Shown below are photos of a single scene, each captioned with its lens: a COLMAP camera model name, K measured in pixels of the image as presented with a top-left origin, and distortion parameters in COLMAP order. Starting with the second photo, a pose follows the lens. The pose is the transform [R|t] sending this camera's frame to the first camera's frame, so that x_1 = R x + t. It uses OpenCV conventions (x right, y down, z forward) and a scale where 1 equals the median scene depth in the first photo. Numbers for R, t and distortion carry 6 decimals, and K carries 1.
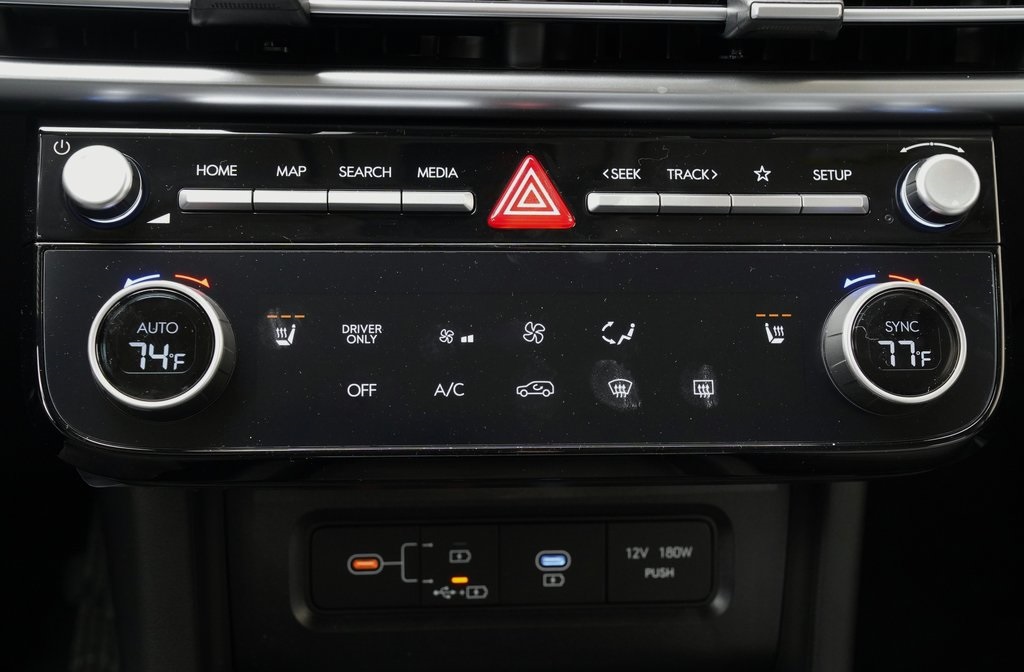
lens RADIAL K [[1236.6, 0, 512.0], [0, 1236.6, 336.0], [0, 0, 1]] dist [0.017760, 0.013727]
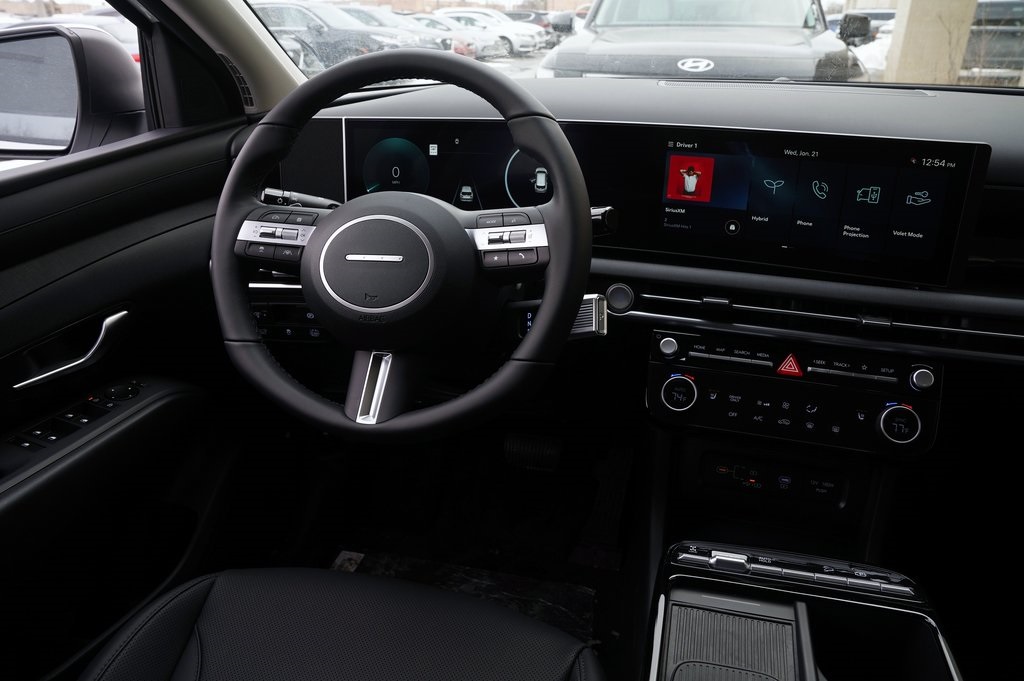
lens RADIAL K [[720.9, 0, 512.0], [0, 720.9, 340.5], [0, 0, 1]] dist [-0.131445, 0.098376]
pose [[0.918457, 0.120565, -0.376698, 0.037622], [-0.138032, 0.990234, -0.019616, -0.037406], [0.370654, 0.070012, 0.926128, -1.097184]]
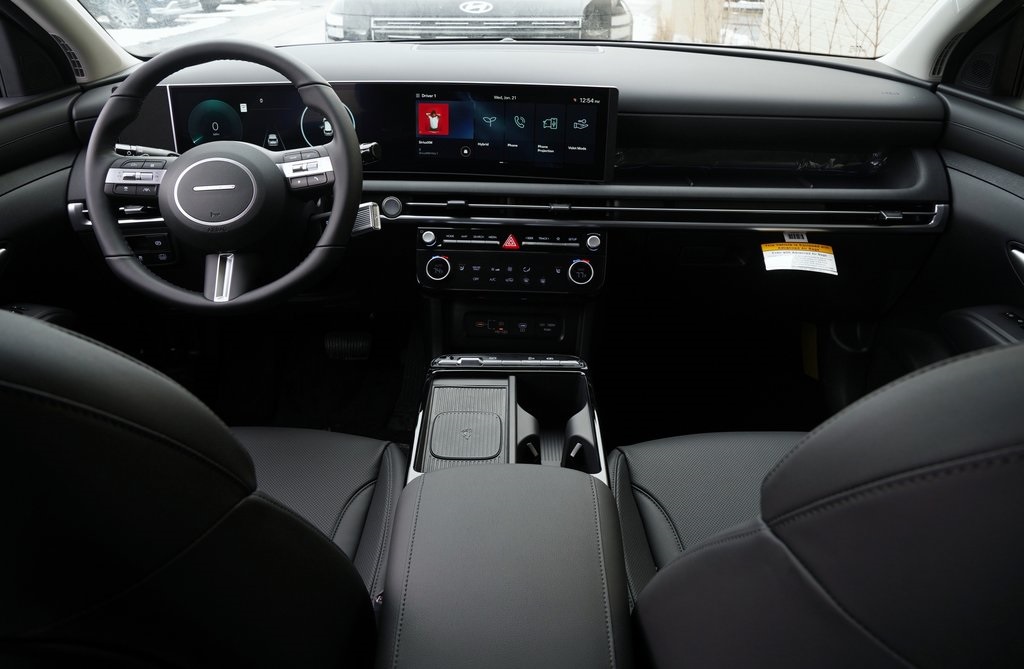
lens RADIAL K [[727.5, 0, 514.4], [0, 727.5, 331.1], [0, 0, 1]] dist [-0.129740, 0.100761]
pose [[0.990064, 0.038168, -0.135338, 0.446709], [-0.034913, 0.999043, 0.026341, 0.171461], [0.136214, -0.021354, 0.990449, -1.947530]]
